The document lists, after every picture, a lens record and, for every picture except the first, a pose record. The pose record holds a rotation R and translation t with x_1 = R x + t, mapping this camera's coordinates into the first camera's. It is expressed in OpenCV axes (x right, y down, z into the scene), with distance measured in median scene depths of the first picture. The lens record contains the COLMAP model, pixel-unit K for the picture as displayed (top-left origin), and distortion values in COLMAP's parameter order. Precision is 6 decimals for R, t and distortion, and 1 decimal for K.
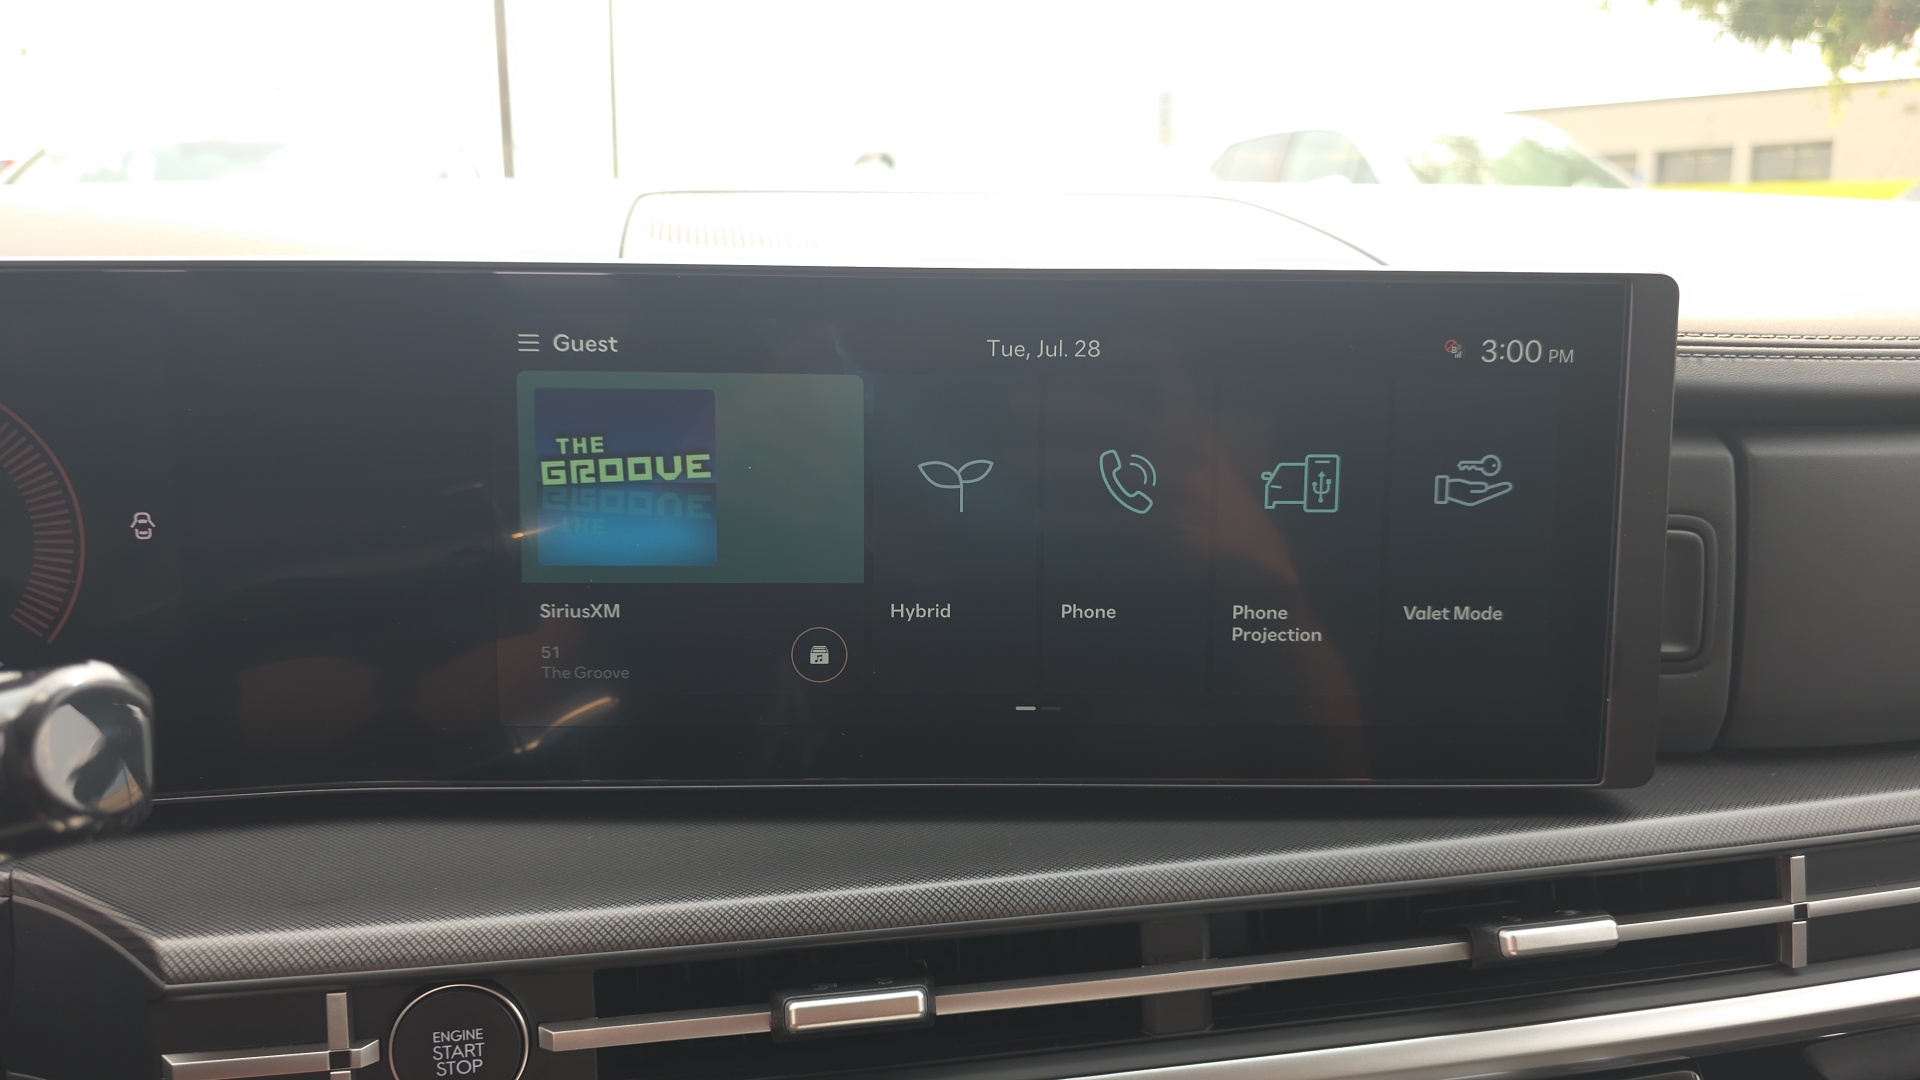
lens RADIAL K [[1330.1, 0, 942.2], [0, 1330.1, 534.7], [0, 0, 1]] dist [0.054143, -0.081654]
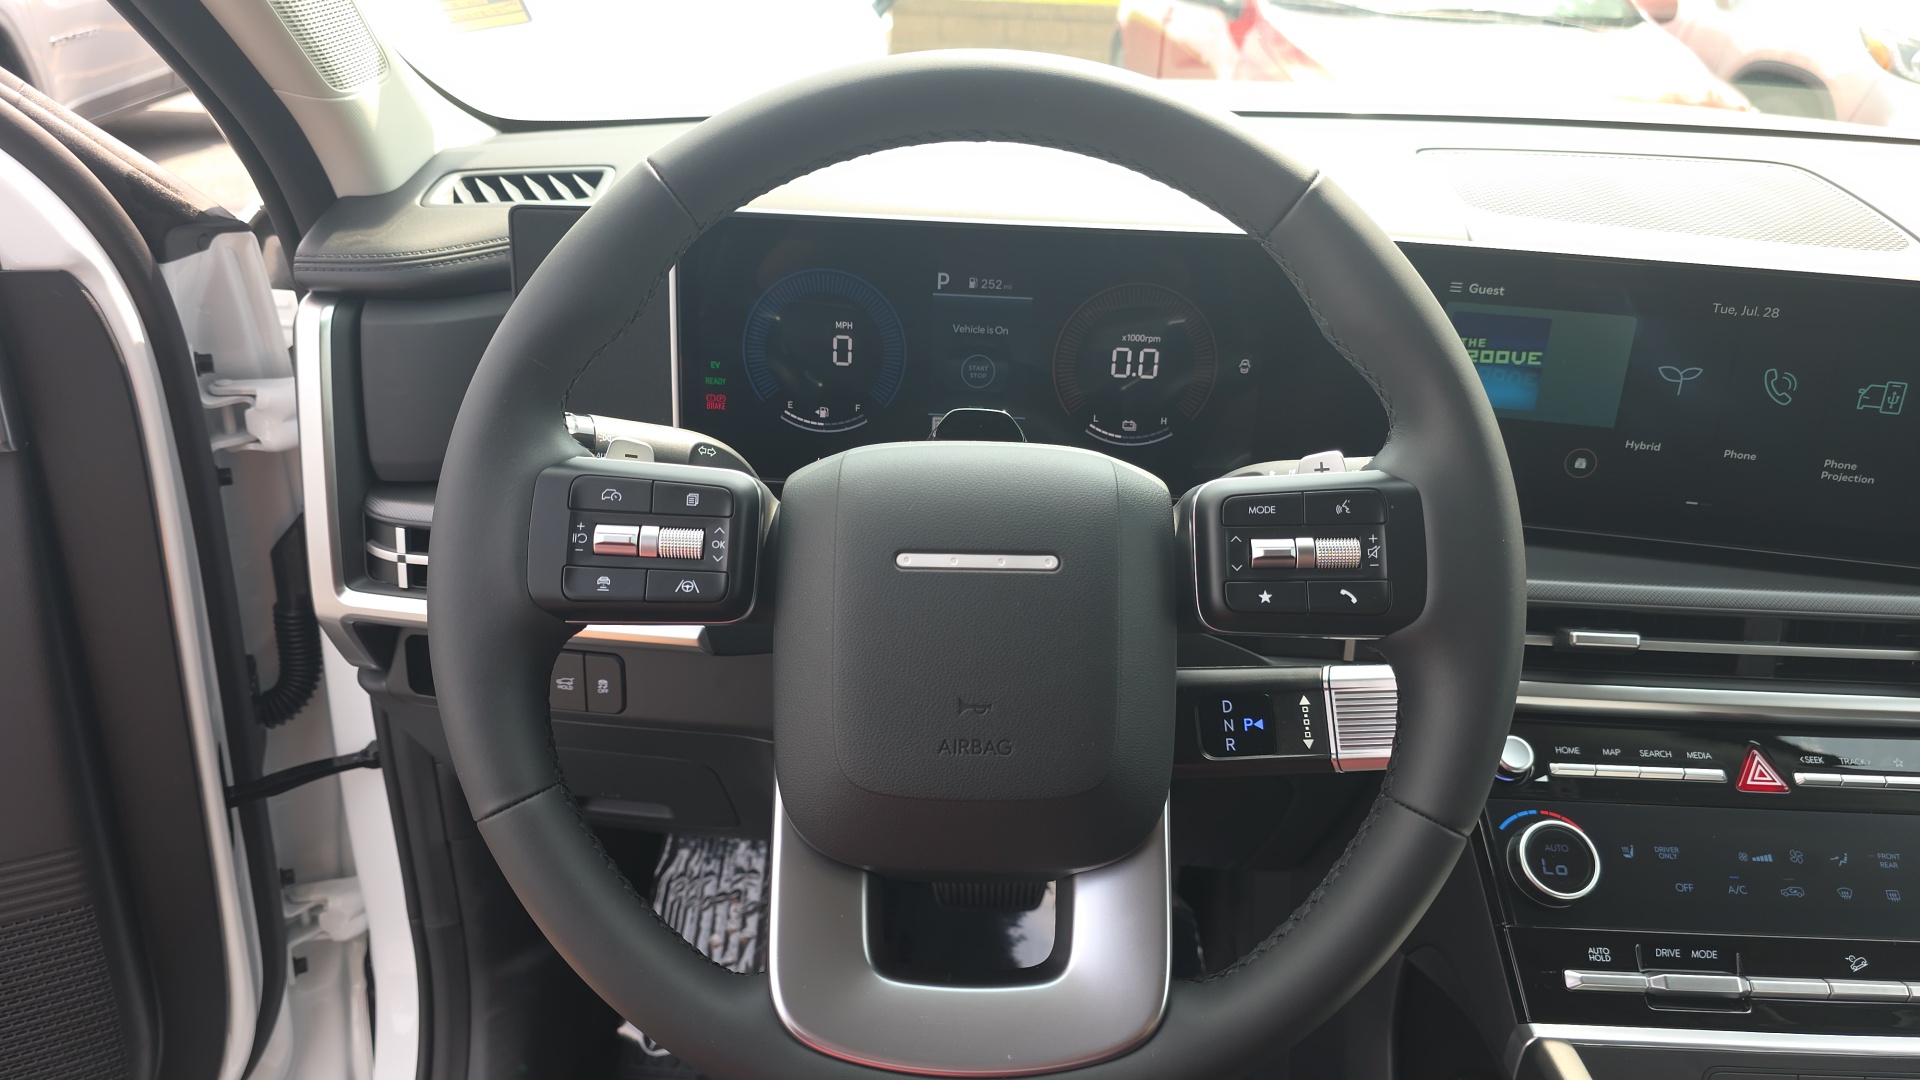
lens RADIAL K [[1308.9, 0, 963.2], [0, 1308.9, 517.3], [0, 0, 1]] dist [0.067493, -0.081888]
pose [[0.980706, 0.111197, -0.160781, -0.645290], [-0.080679, 0.979378, 0.185231, -0.111575], [0.178062, -0.168686, 0.969453, -0.991070]]
